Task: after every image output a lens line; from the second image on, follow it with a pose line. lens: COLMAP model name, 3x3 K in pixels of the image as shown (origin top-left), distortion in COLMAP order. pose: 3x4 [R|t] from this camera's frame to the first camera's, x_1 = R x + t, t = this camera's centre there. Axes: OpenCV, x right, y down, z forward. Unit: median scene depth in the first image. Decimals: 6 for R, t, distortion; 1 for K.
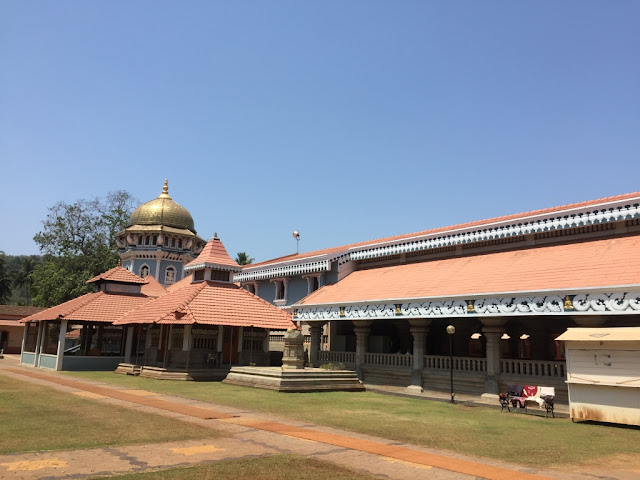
lens RADIAL K [[550.7, 0, 320.0], [0, 550.7, 240.0], [0, 0, 1]] dist [0.066451, -0.002632]
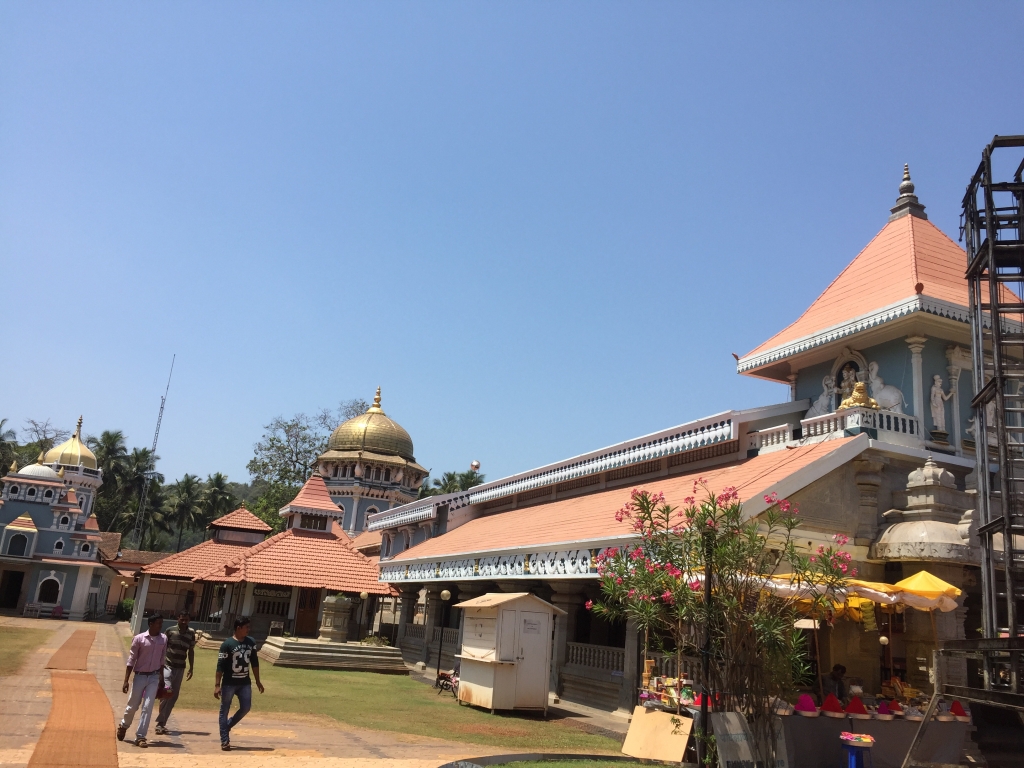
lens RADIAL K [[881.0, 0, 512.0], [0, 881.0, 384.0], [0, 0, 1]] dist [0.066451, -0.002632]
pose [[0.962221, -0.025992, -0.271027, 0.377723], [0.002007, 0.996083, -0.088401, -0.017474], [0.272263, 0.084518, 0.958504, -0.133988]]
